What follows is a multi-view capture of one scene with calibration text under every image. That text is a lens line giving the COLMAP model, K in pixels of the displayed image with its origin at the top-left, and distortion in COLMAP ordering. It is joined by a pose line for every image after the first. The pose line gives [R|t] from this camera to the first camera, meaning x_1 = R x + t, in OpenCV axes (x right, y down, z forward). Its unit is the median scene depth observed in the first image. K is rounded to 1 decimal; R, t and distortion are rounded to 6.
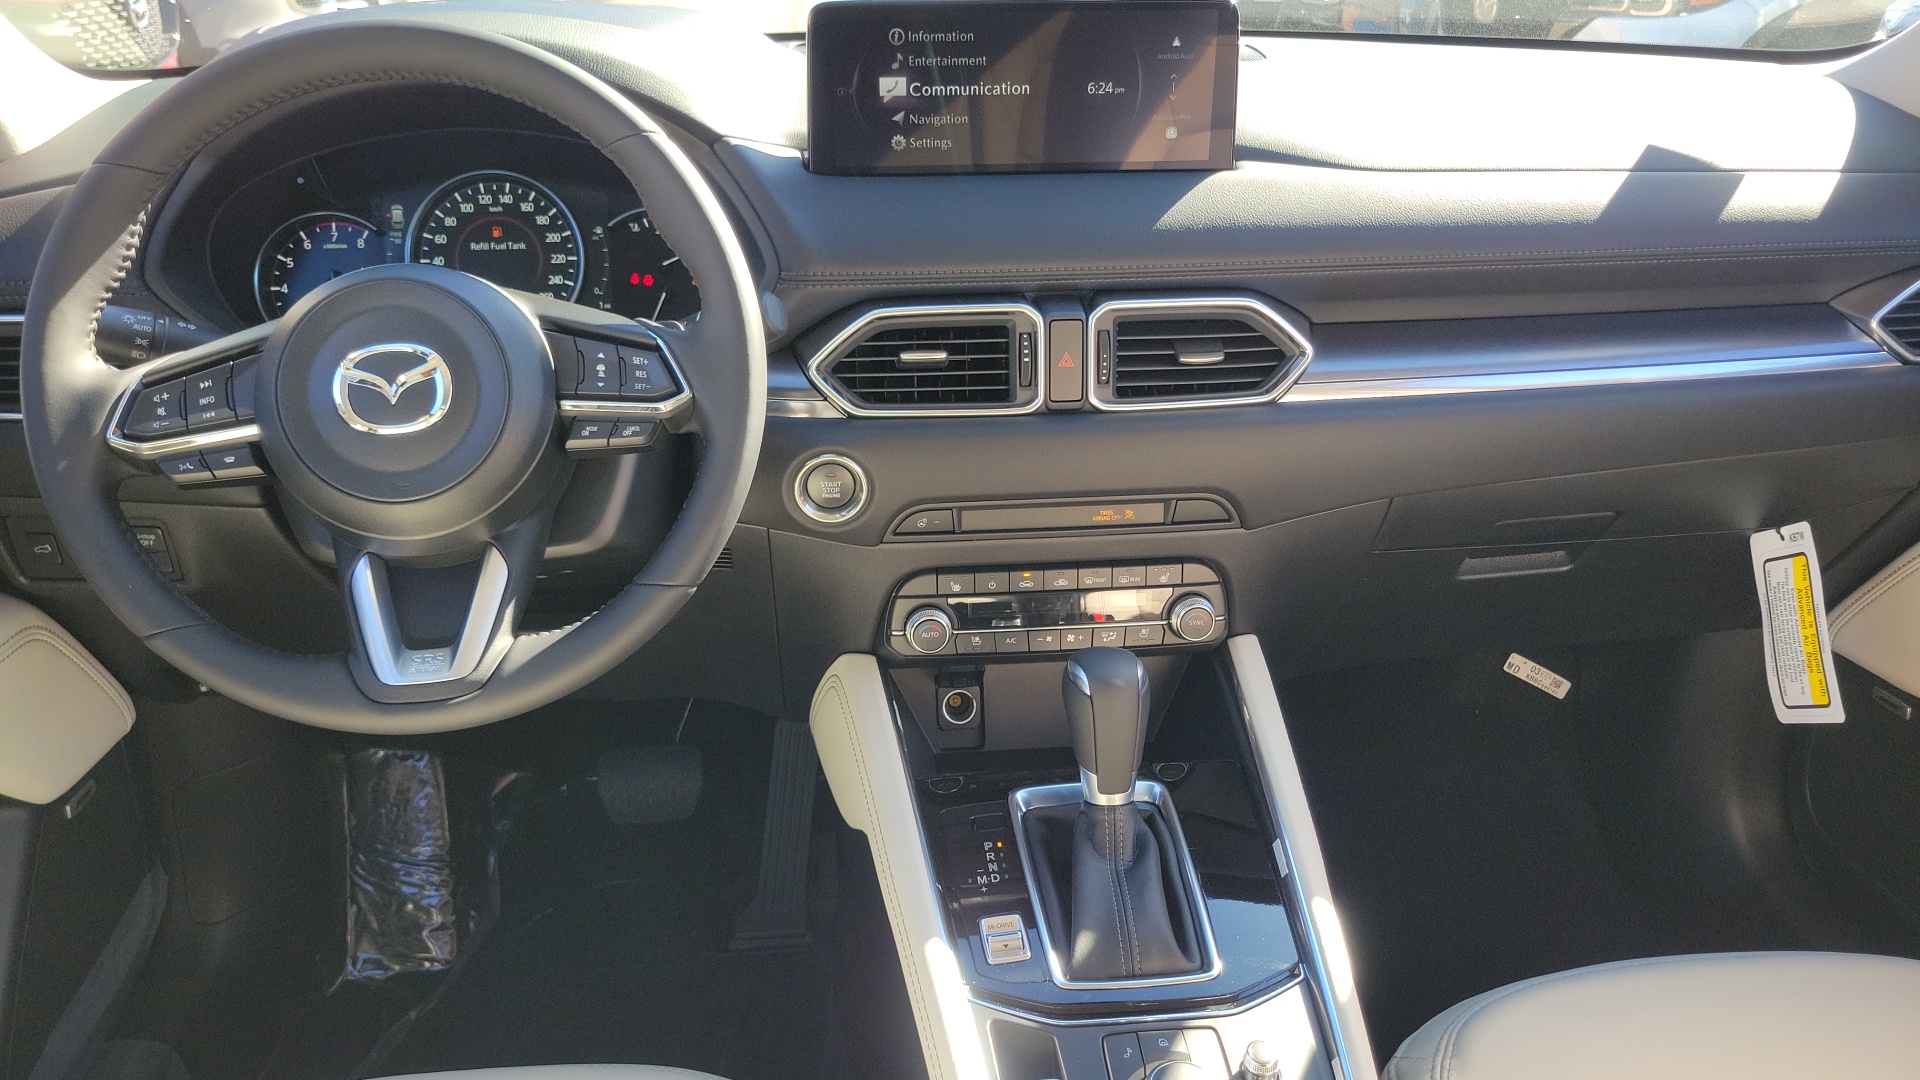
lens RADIAL K [[1435.9, 0, 946.2], [0, 1435.9, 556.6], [0, 0, 1]] dist [0.028317, -0.009317]
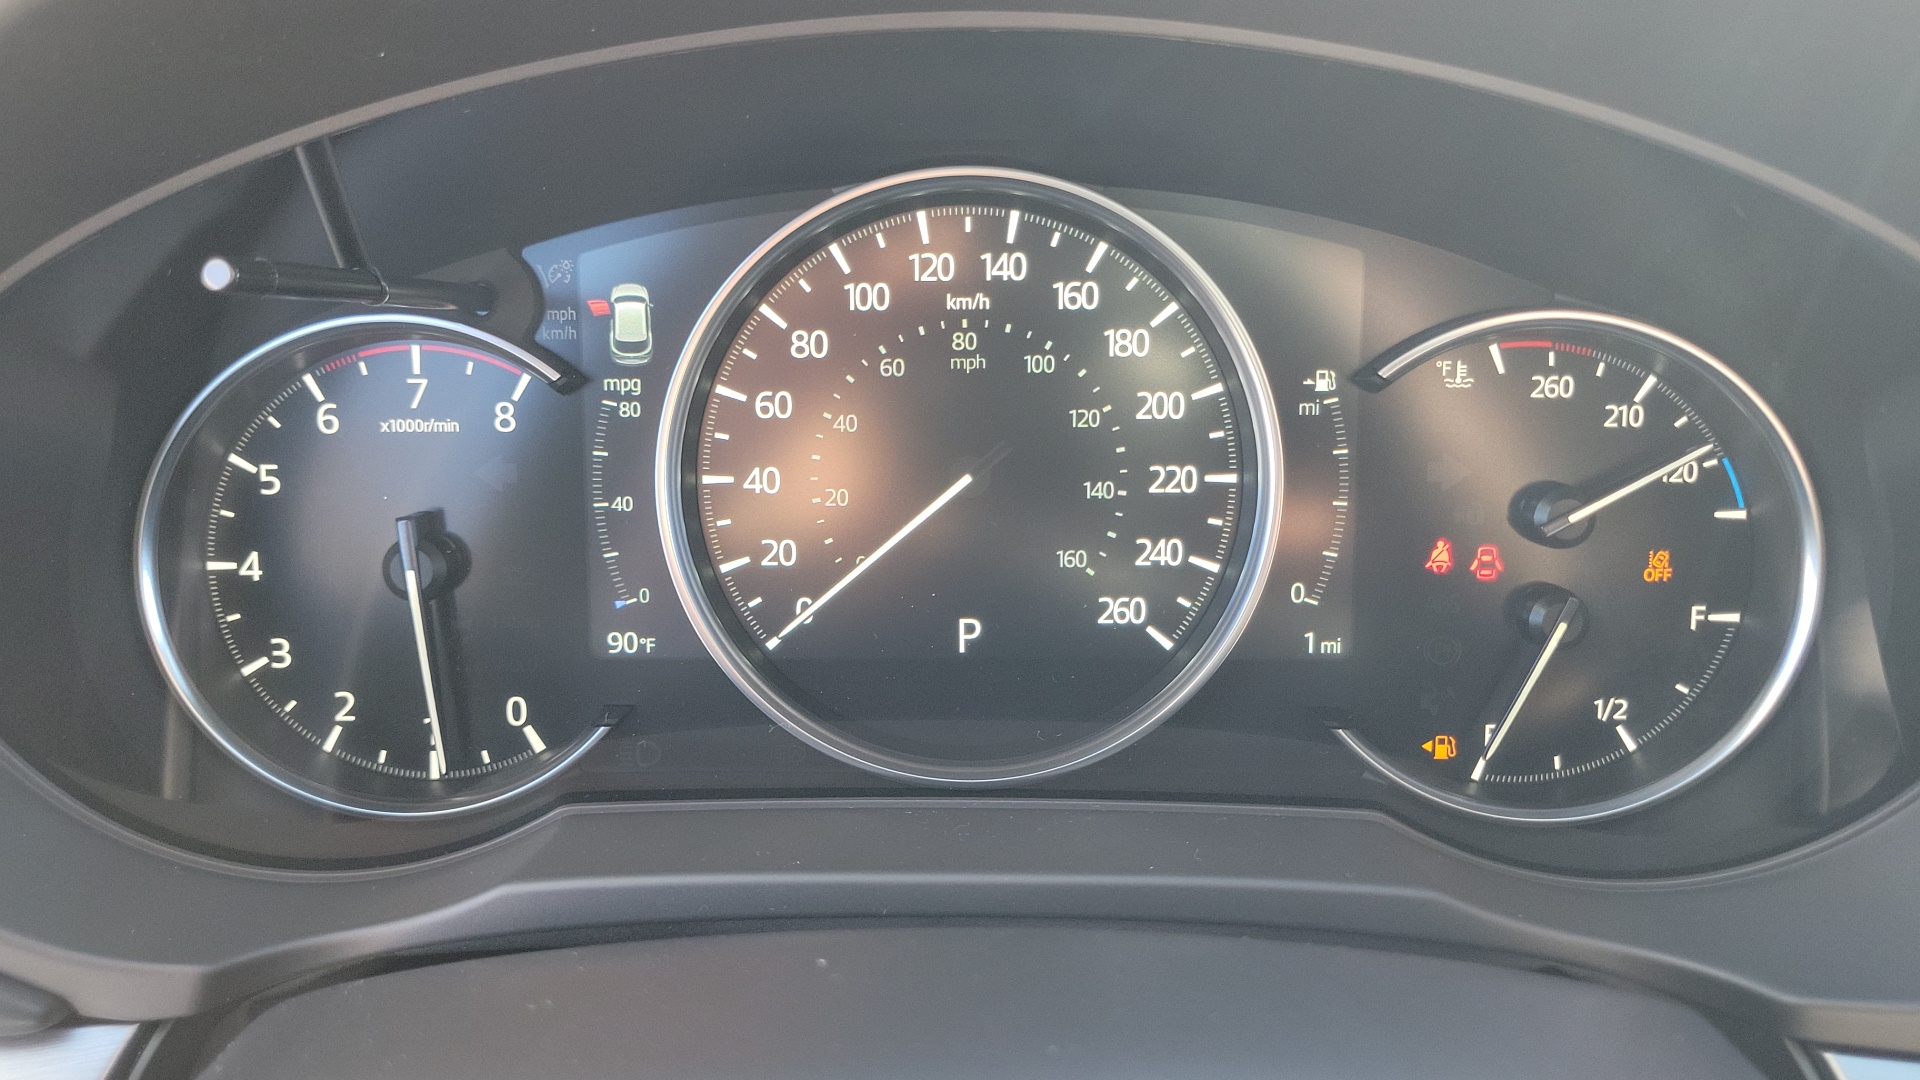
lens RADIAL K [[1517.9, 0, 936.8], [0, 1517.9, 541.9], [0, 0, 1]] dist [-0.000198, -0.009850]
pose [[0.992696, 0.044322, -0.112205, -0.305561], [-0.039295, 0.998139, 0.046621, -0.224338], [0.114063, -0.041871, 0.992591, 0.759907]]
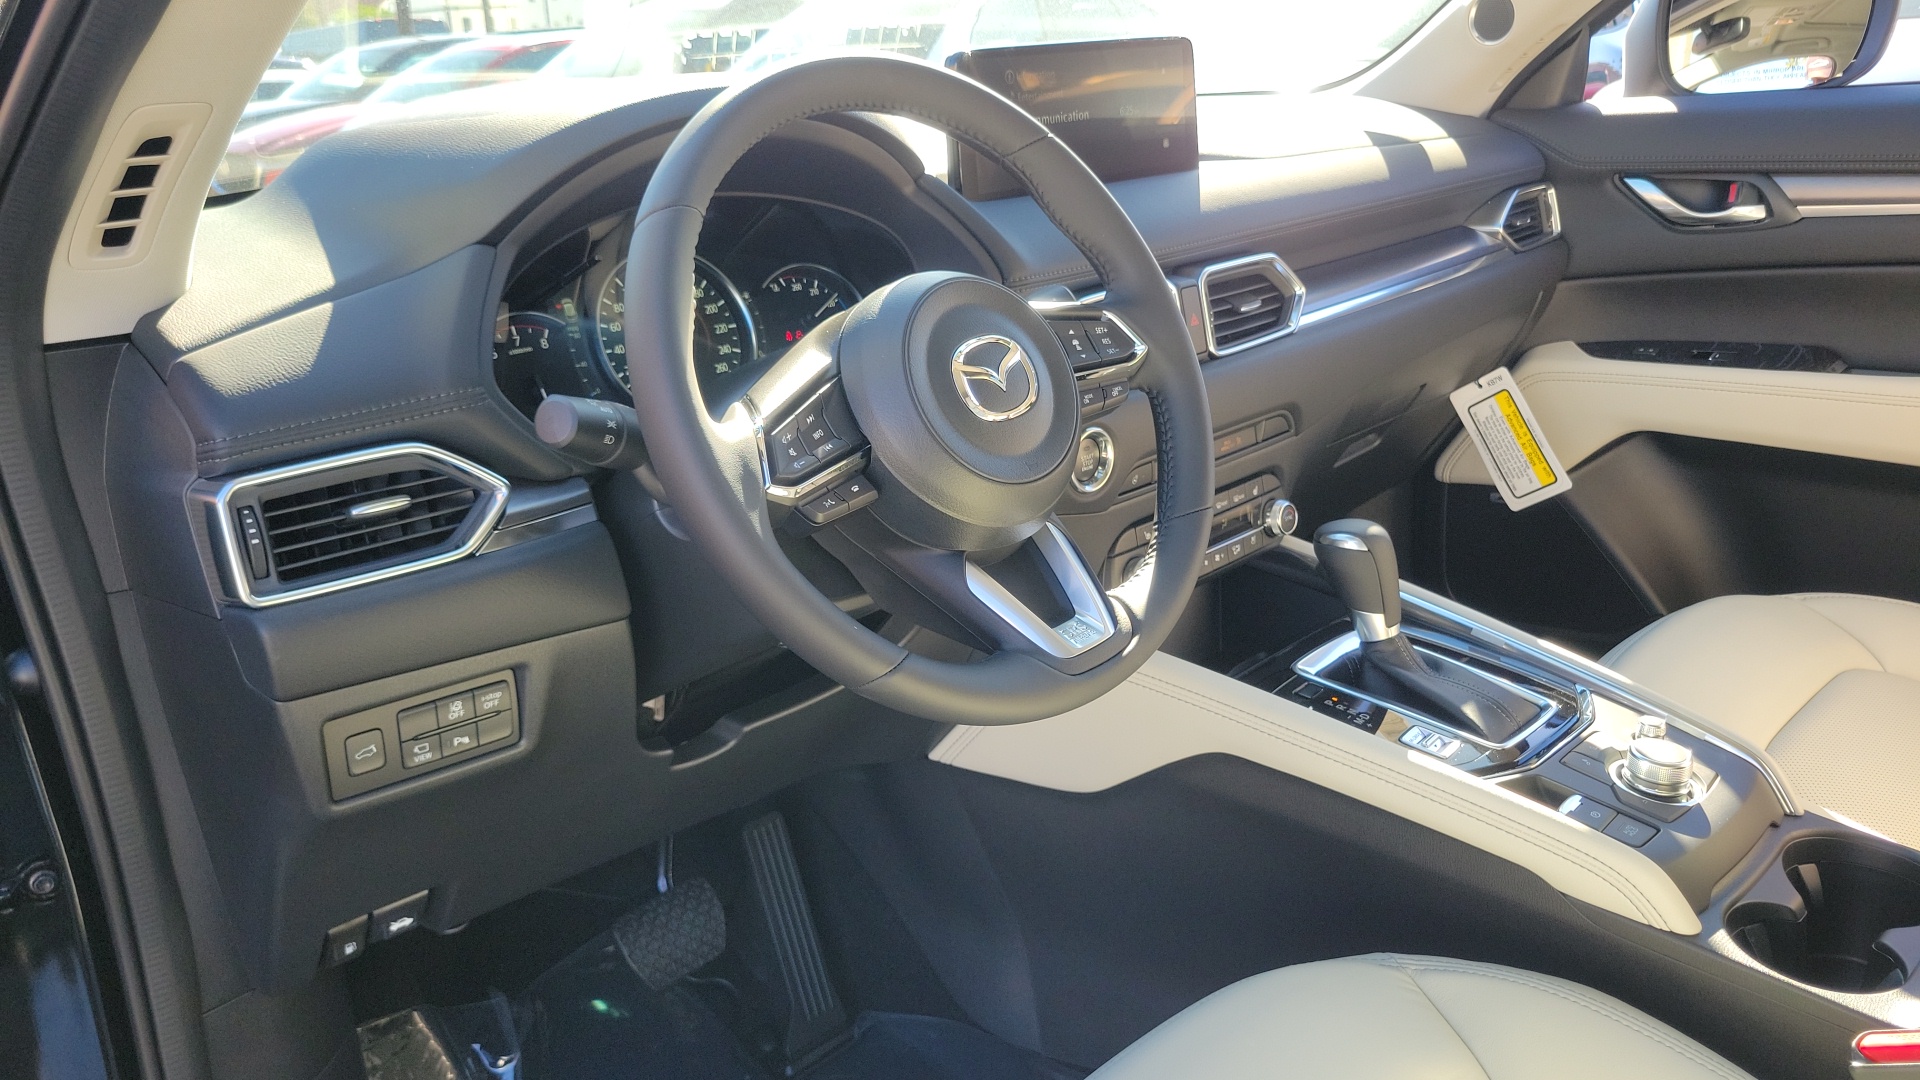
lens RADIAL K [[1457.6, 0, 939.4], [0, 1457.6, 535.4], [0, 0, 1]] dist [0.017776, -0.000440]
pose [[0.780881, -0.240047, 0.576716, -0.824469], [0.321167, 0.946132, -0.041055, 0.016136], [-0.535795, 0.217282, 0.815912, 0.152965]]
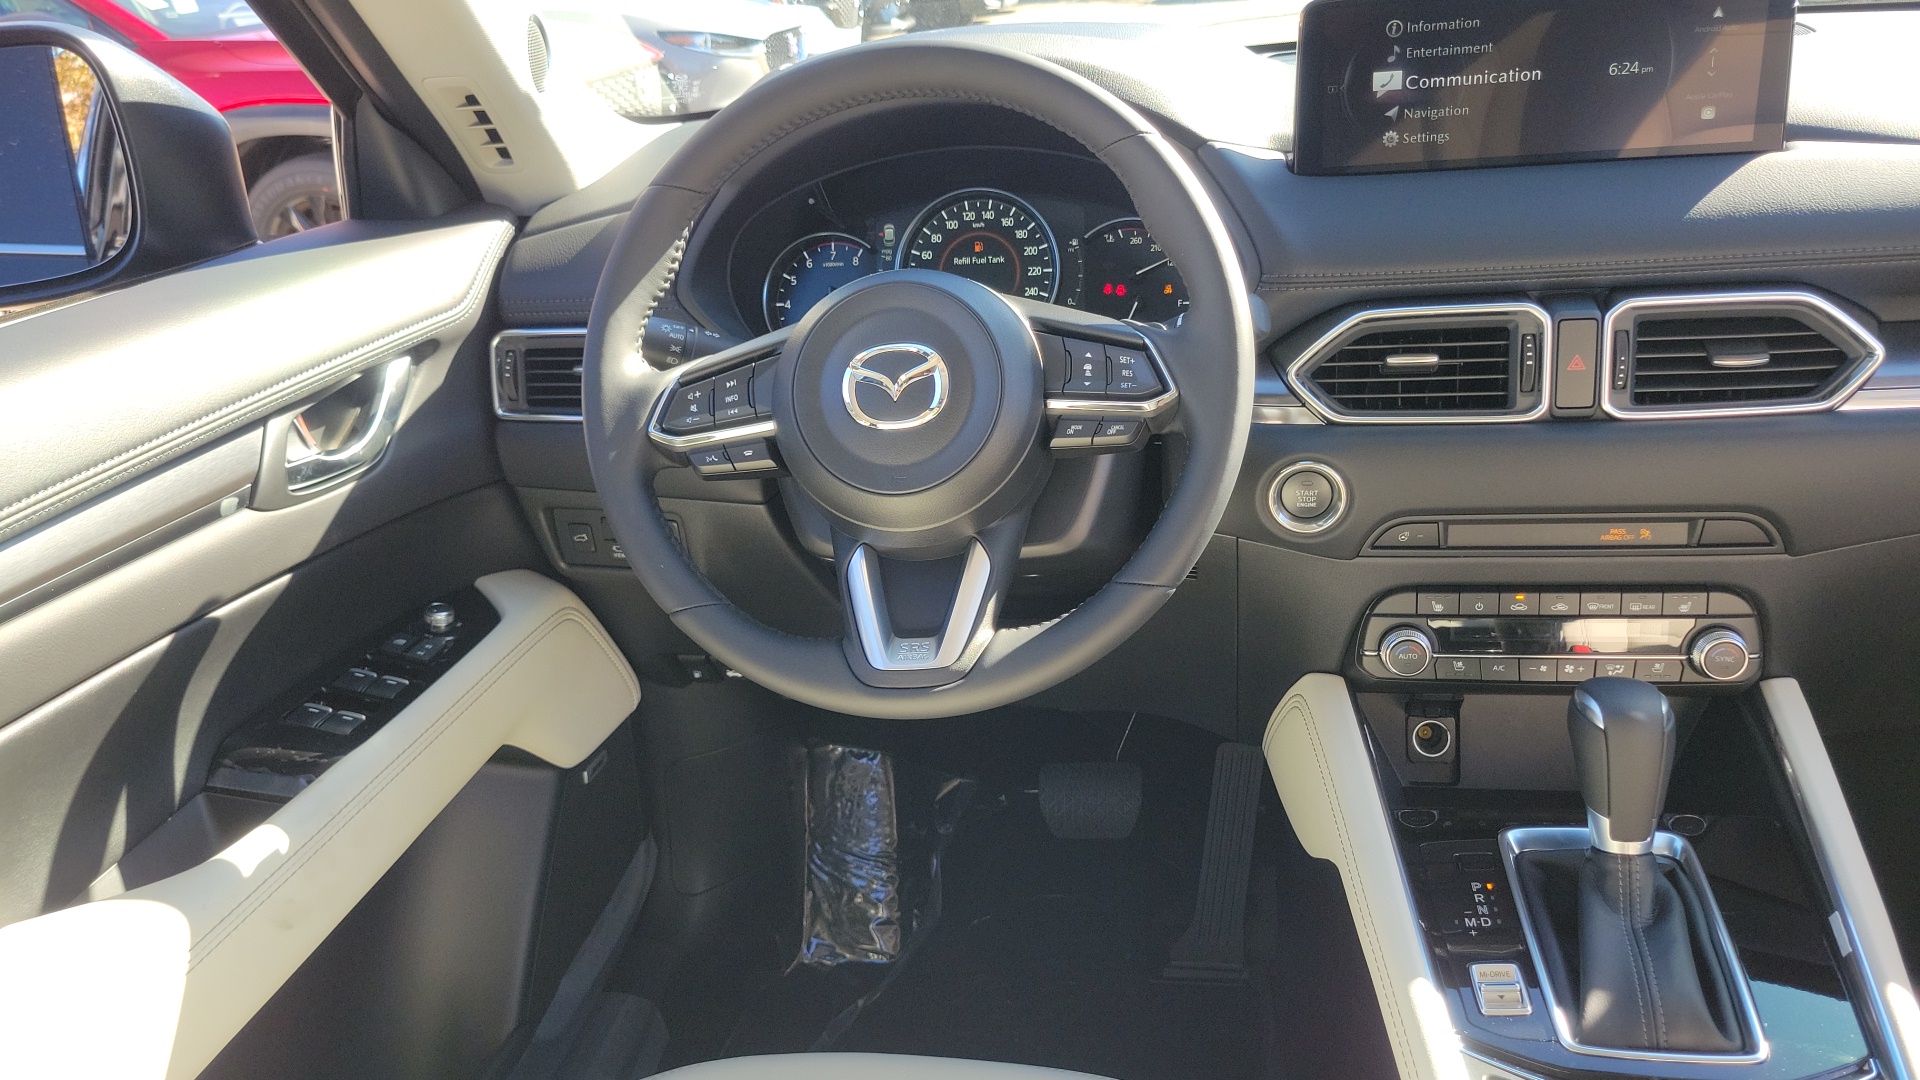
lens RADIAL K [[1433.8, 0, 953.0], [0, 1433.8, 536.7], [0, 0, 1]] dist [0.033824, -0.026916]
pose [[0.961110, 0.028451, -0.274696, -0.042599], [-0.039508, 0.998613, -0.034802, 0.021516], [0.273325, 0.044302, 0.960901, 0.011821]]
